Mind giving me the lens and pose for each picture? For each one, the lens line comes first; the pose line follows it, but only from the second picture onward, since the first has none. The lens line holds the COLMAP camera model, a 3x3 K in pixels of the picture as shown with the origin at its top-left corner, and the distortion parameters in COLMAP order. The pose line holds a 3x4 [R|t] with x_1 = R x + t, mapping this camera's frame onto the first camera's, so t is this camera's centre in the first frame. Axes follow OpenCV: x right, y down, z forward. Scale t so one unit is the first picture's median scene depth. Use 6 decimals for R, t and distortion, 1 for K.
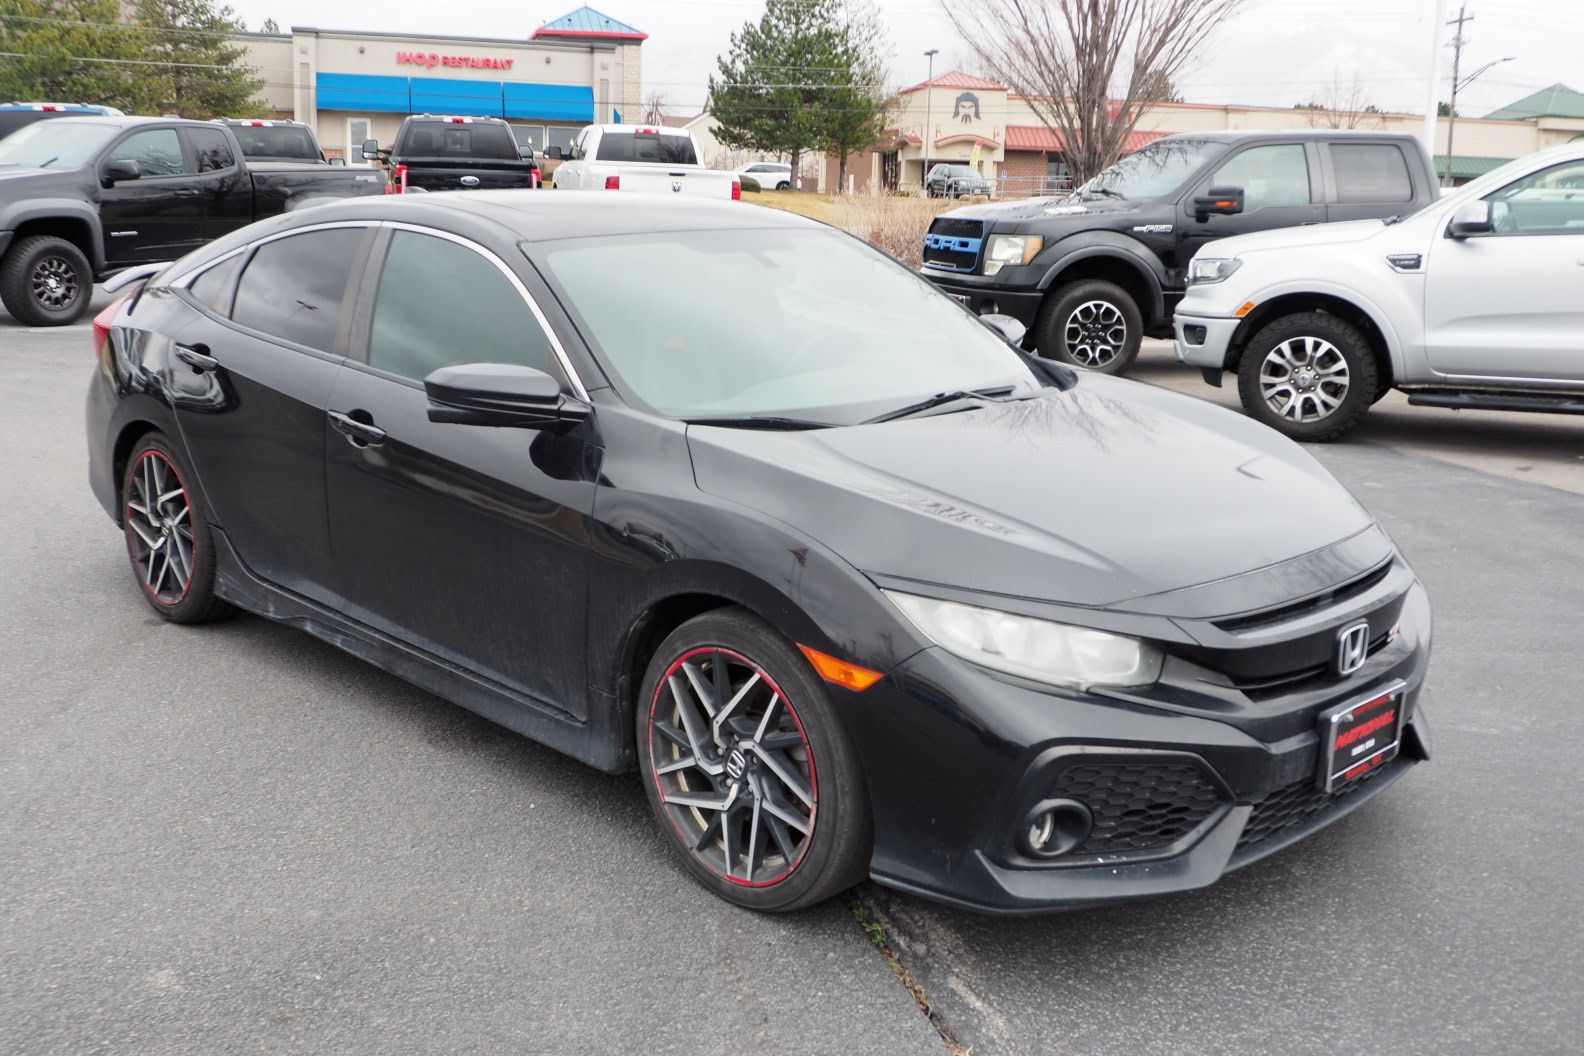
lens RADIAL K [[1618.3, 0, 792.0], [0, 1618.3, 528.0], [0, 0, 1]] dist [-0.014551, 0.001149]
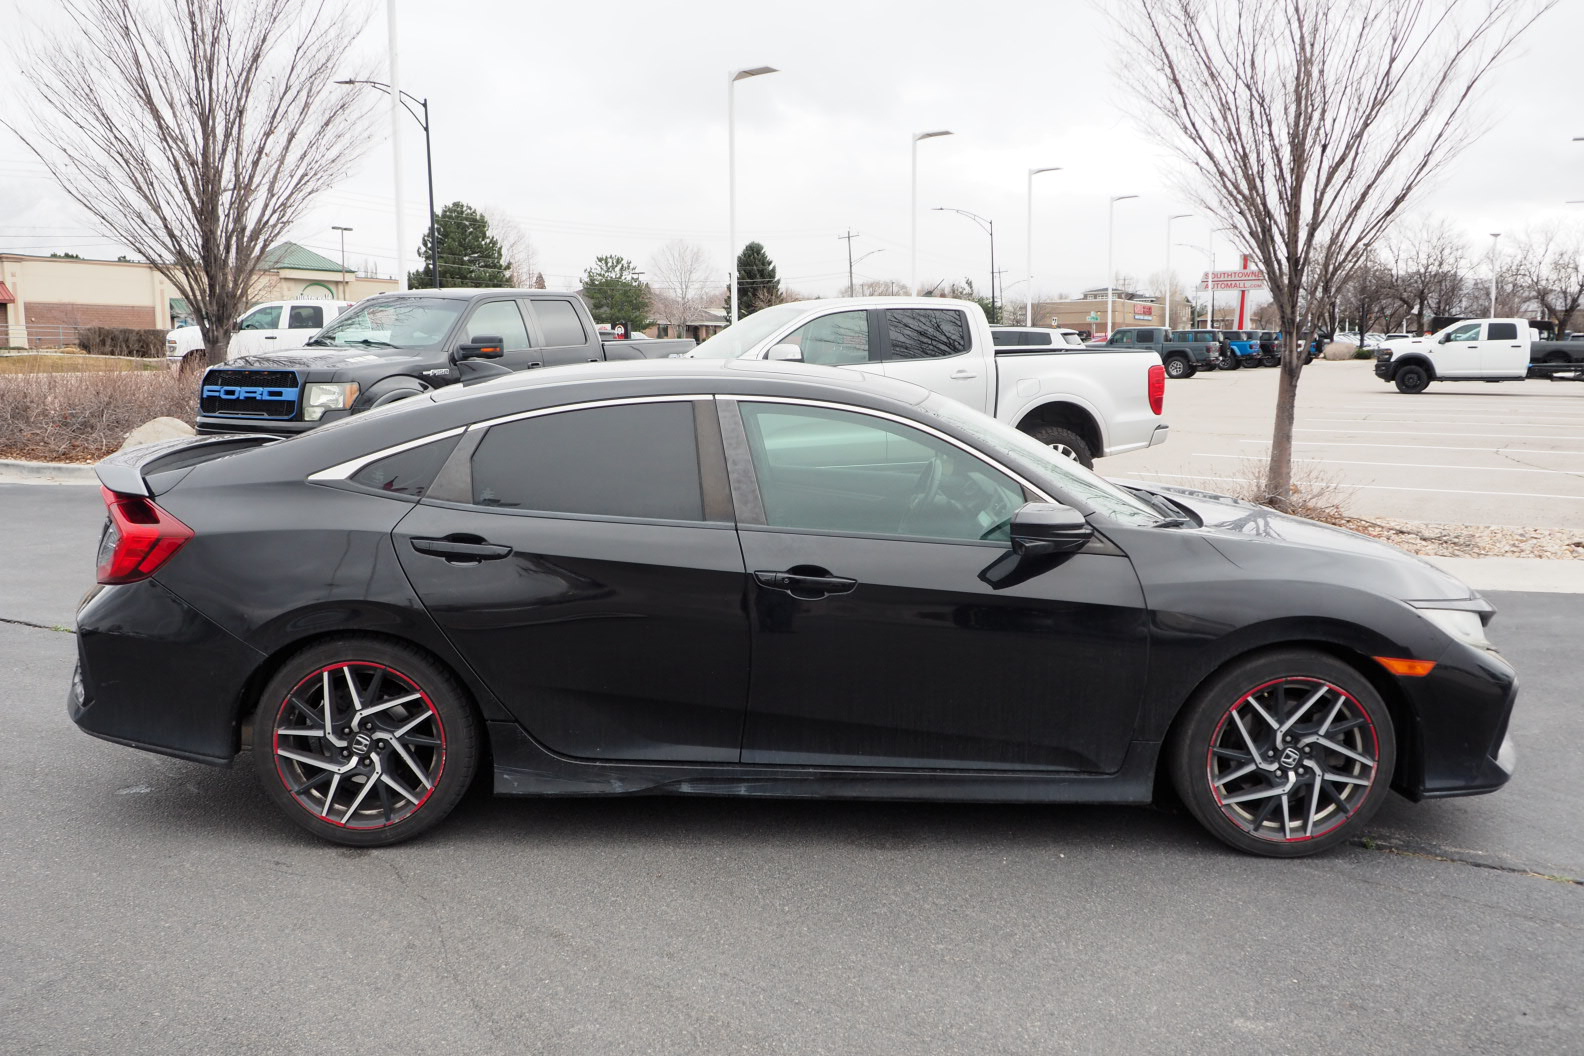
lens RADIAL K [[1404.6, 0, 792.0], [0, 1404.6, 528.0], [0, 0, 1]] dist [-0.016554, -0.014279]
pose [[0.688591, -0.116417, 0.715744, -0.428337], [0.161807, 0.986811, 0.004838, -0.046851], [-0.706867, 0.112481, 0.698346, 0.152625]]
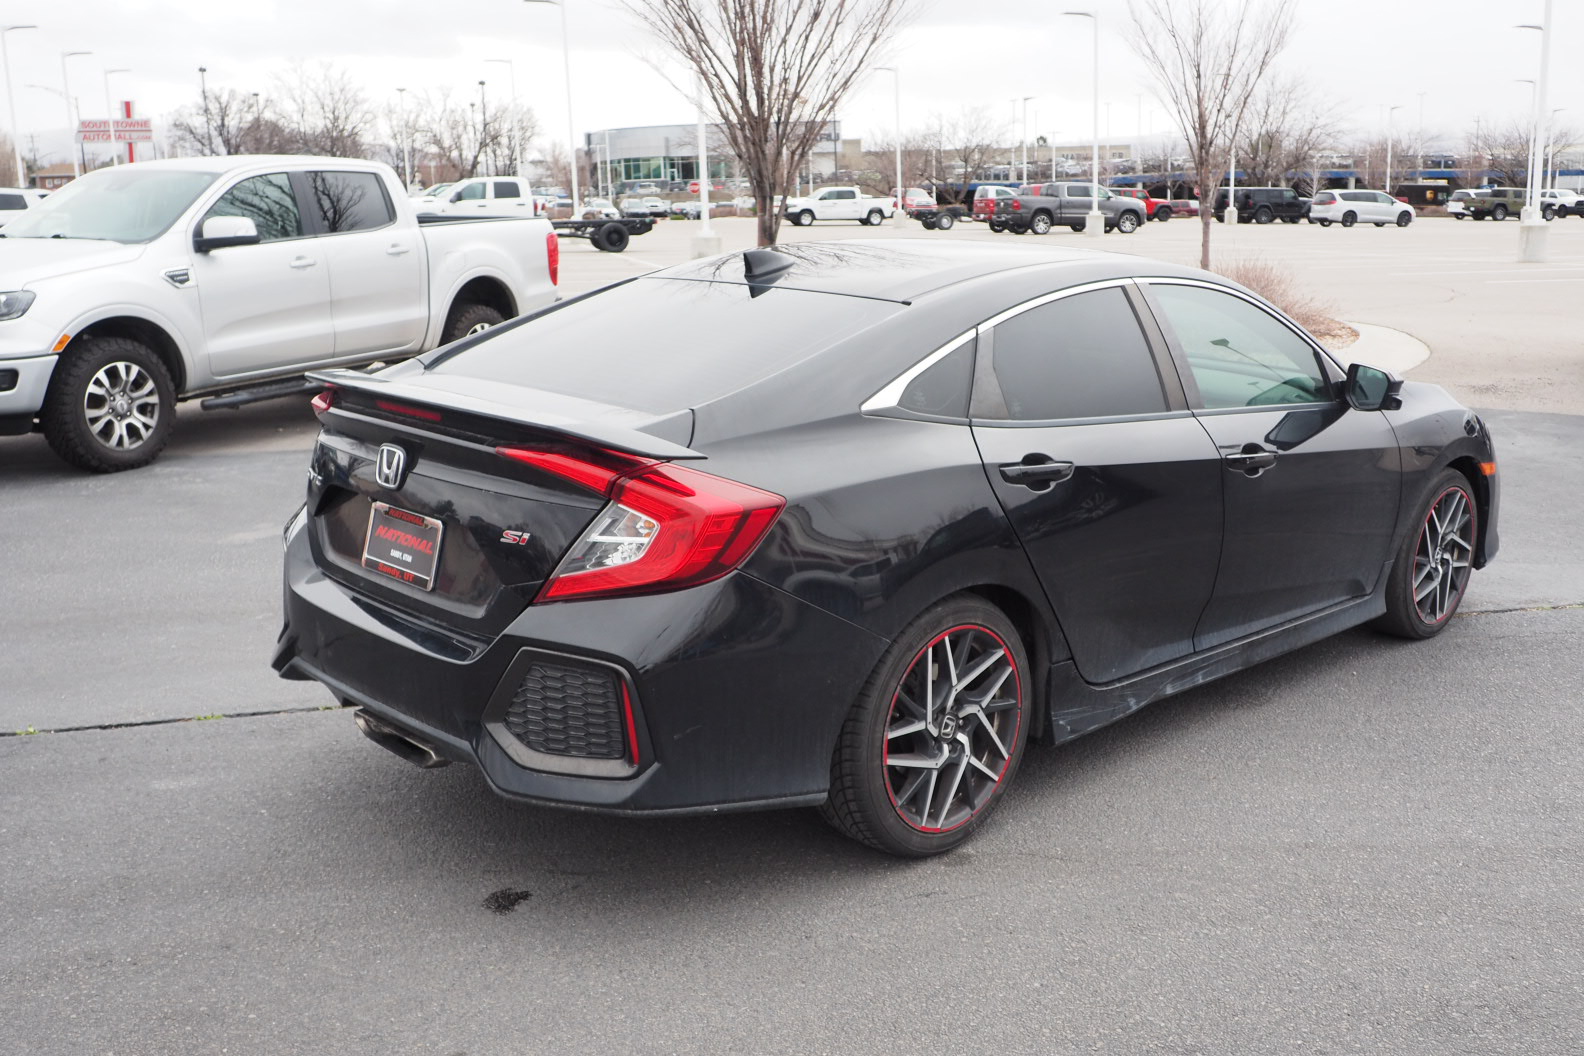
lens RADIAL K [[1507.3, 0, 790.5], [0, 1507.3, 498.8], [0, 0, 1]] dist [0.005346, 0.012406]
pose [[0.005740, -0.218148, 0.975899, -0.577102], [0.212608, 0.953869, 0.211973, -0.144792], [-0.977121, 0.206267, 0.051855, 0.566966]]
